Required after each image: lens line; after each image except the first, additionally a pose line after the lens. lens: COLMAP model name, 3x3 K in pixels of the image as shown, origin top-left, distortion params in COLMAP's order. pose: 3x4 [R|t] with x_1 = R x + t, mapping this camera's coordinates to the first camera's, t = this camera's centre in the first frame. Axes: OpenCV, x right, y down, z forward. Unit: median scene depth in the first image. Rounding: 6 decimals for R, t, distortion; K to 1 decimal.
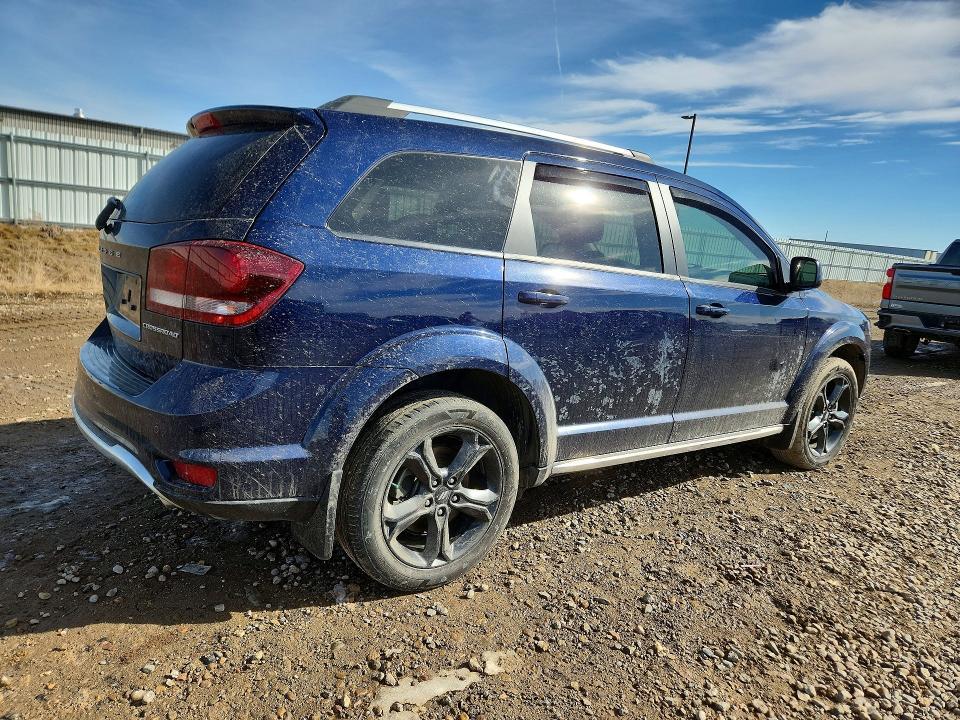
lens RADIAL K [[636.8, 0, 490.0], [0, 636.8, 360.4], [0, 0, 1]] dist [0.003886, 0.002562]
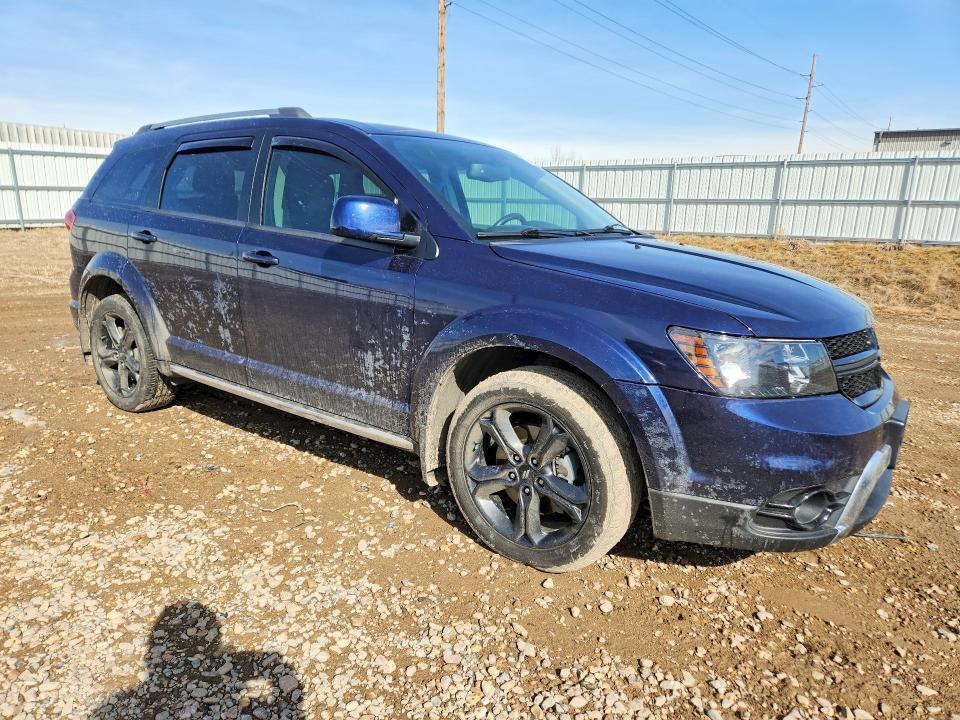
lens RADIAL K [[636.8, 0, 490.0], [0, 636.8, 360.4], [0, 0, 1]] dist [0.003886, 0.002562]
pose [[0.291875, 0.138032, -0.946444, 0.853035], [-0.170616, 0.981174, 0.090481, -0.044262], [0.941116, 0.135070, 0.309931, 0.656694]]
